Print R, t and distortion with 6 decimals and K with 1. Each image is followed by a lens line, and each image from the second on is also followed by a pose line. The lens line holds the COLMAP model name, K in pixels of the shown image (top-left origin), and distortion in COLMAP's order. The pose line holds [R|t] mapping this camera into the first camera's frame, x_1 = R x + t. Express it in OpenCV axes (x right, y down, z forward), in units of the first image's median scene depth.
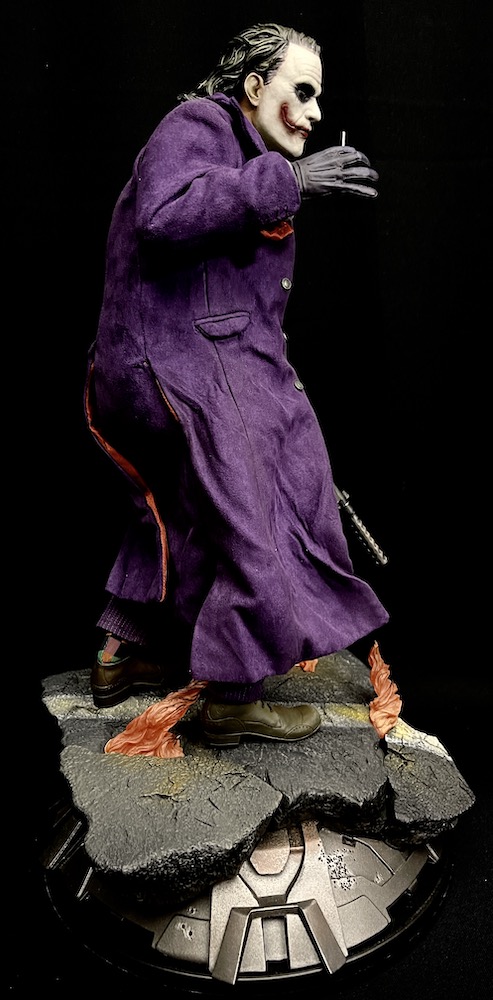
lens RADIAL K [[714.2, 0, 248.5], [0, 714.2, 506.5], [0, 0, 1]] dist [0.012587, 0.006171]
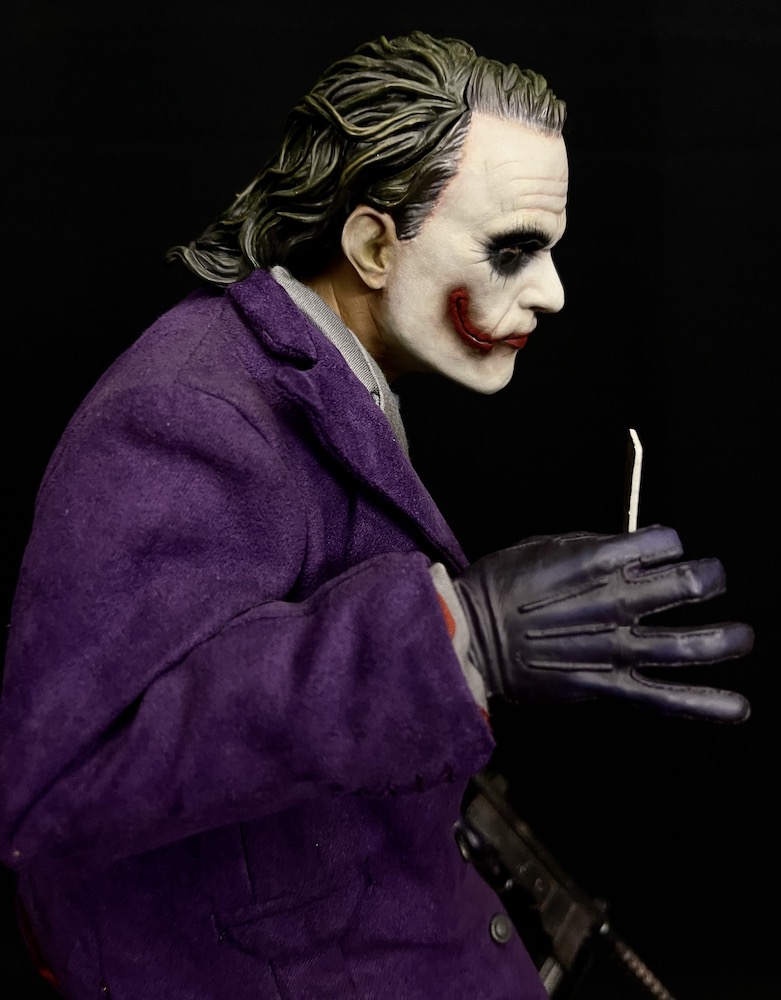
lens RADIAL K [[827.9, 0, 394.4], [0, 827.9, 494.5], [0, 0, 1]] dist [-0.004579, 0.008236]
pose [[0.996246, 0.000373, -0.086562, 0.054059], [0.011867, 0.989961, 0.140839, -0.523056], [0.085746, -0.141338, 0.986241, 0.593888]]
